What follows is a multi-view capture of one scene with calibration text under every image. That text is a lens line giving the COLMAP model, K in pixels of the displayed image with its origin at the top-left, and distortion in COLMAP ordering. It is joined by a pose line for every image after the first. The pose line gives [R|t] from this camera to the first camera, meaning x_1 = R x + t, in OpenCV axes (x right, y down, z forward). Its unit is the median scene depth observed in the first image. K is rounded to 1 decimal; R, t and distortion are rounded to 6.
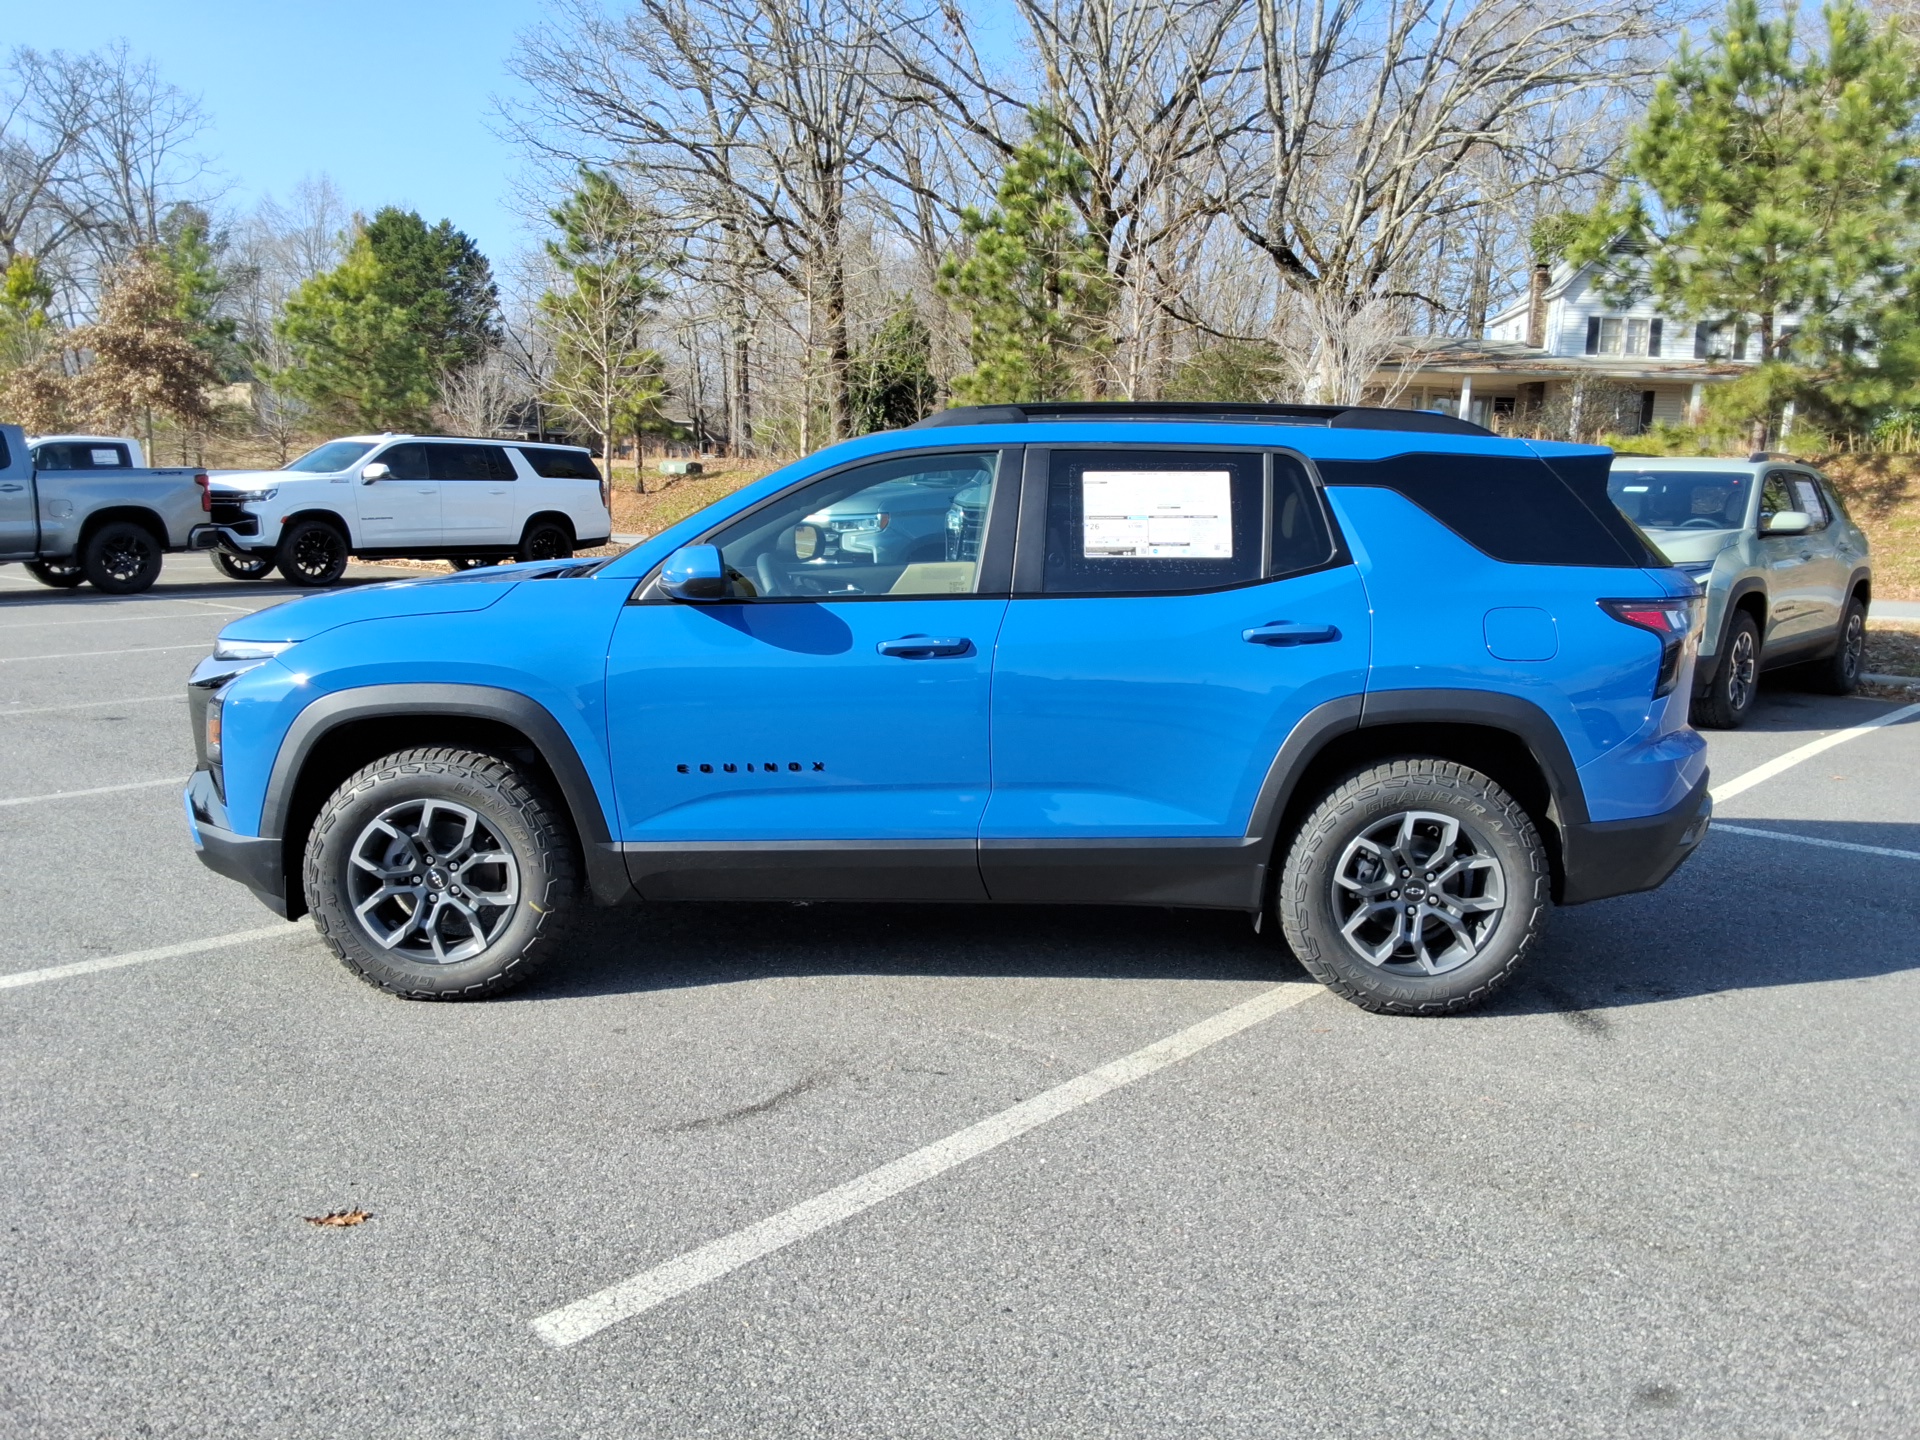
lens RADIAL K [[1549.9, 0, 984.3], [0, 1549.9, 708.2], [0, 0, 1]] dist [0.119757, -0.195626]
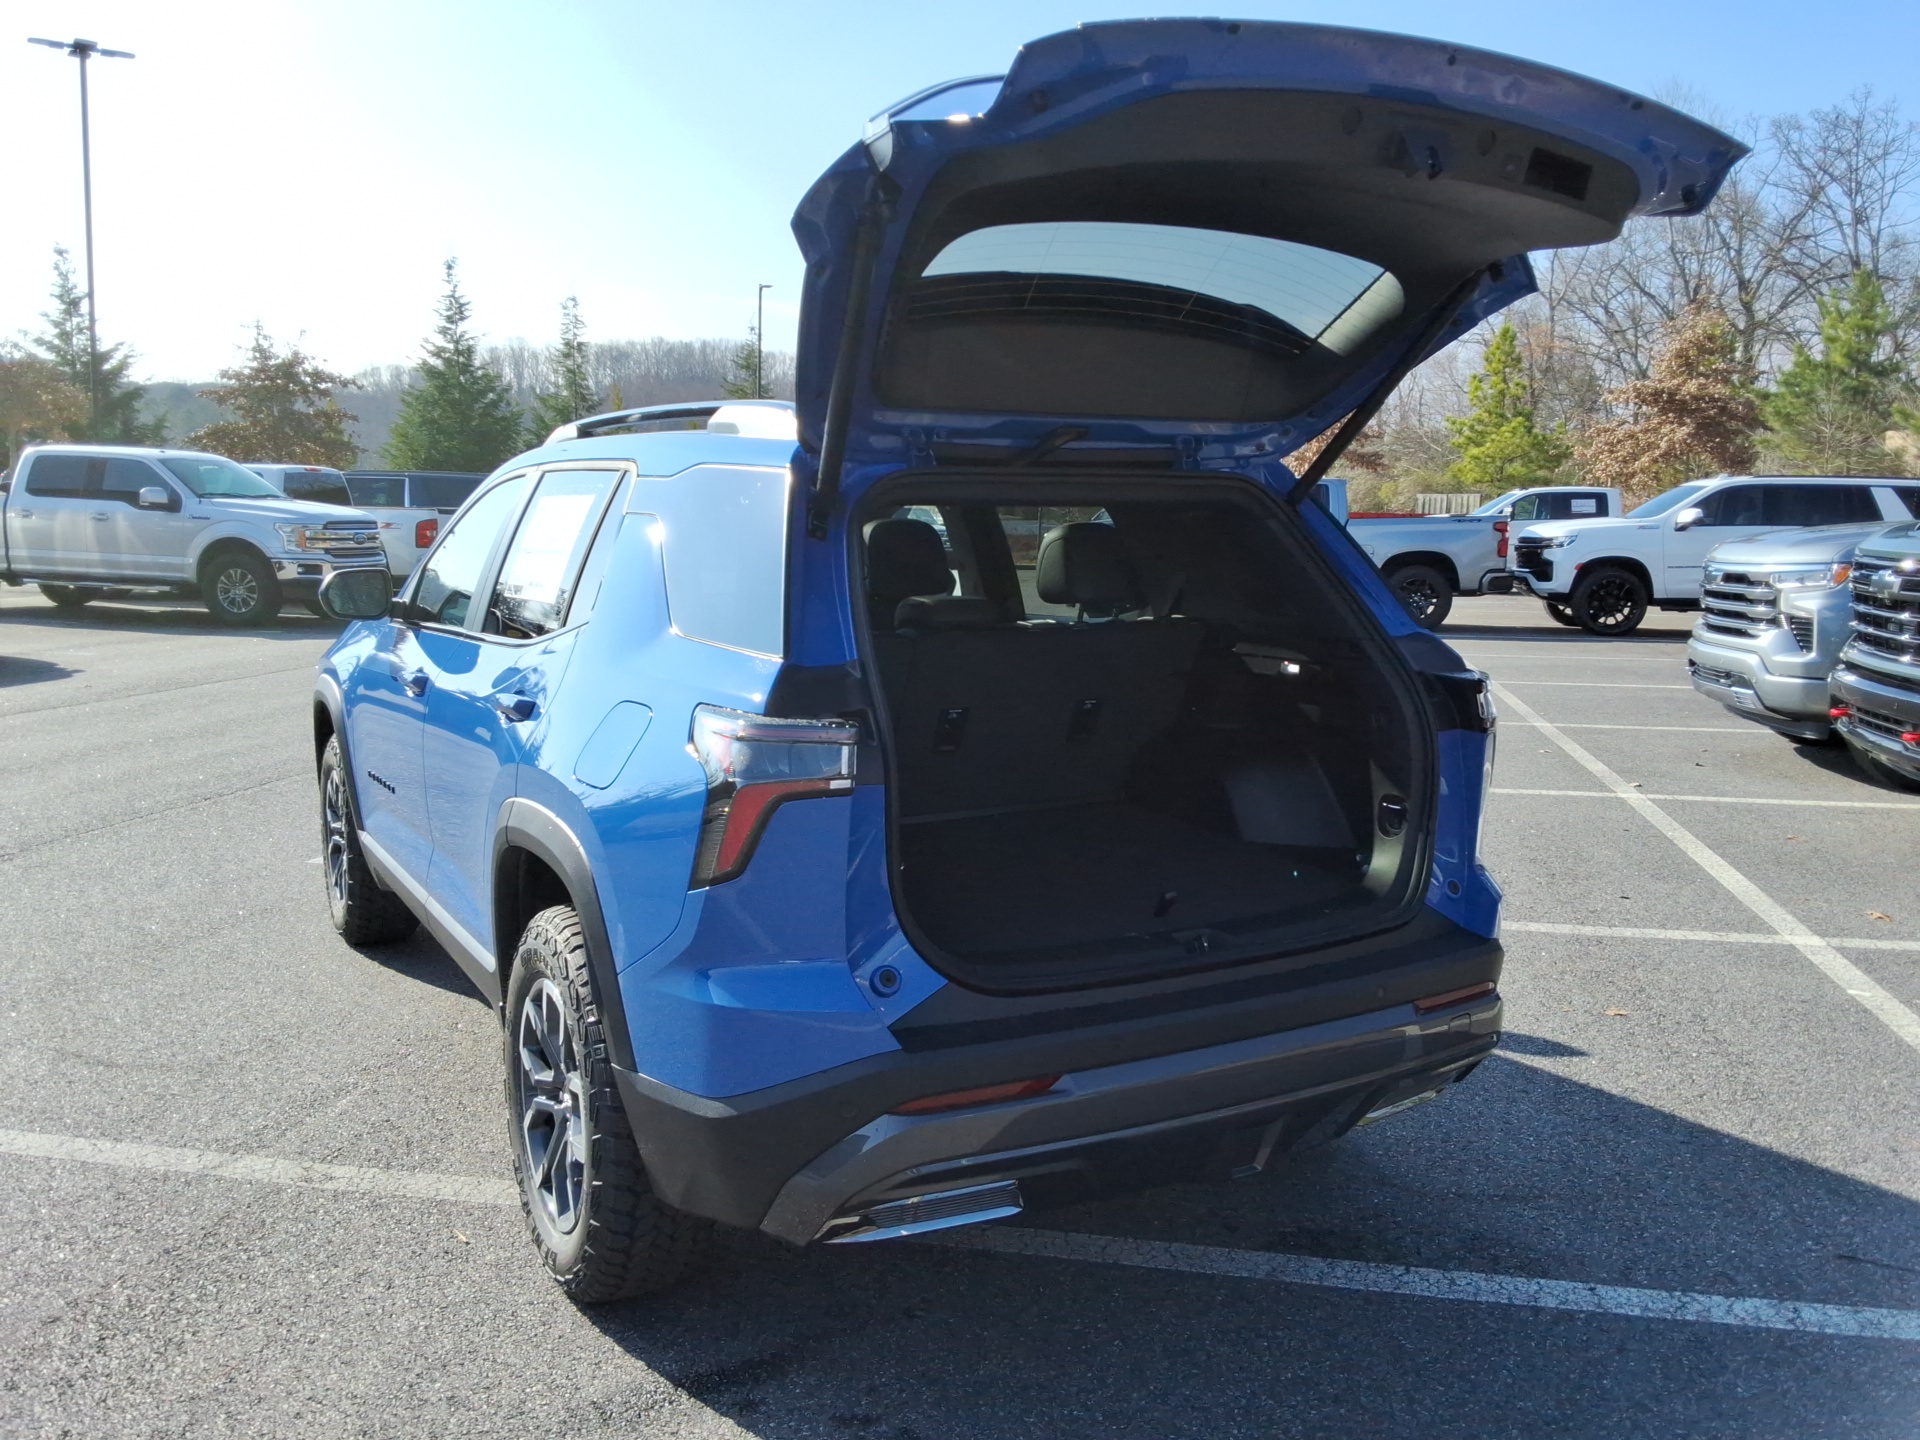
lens RADIAL K [[1547.2, 0, 980.1], [0, 1547.2, 694.4], [0, 0, 1]] dist [0.119179, -0.188258]
pose [[0.502758, 0.092080, -0.859509, 0.258097], [-0.126089, 0.991488, 0.032465, -0.028735], [0.855182, 0.092053, 0.510088, 0.215282]]
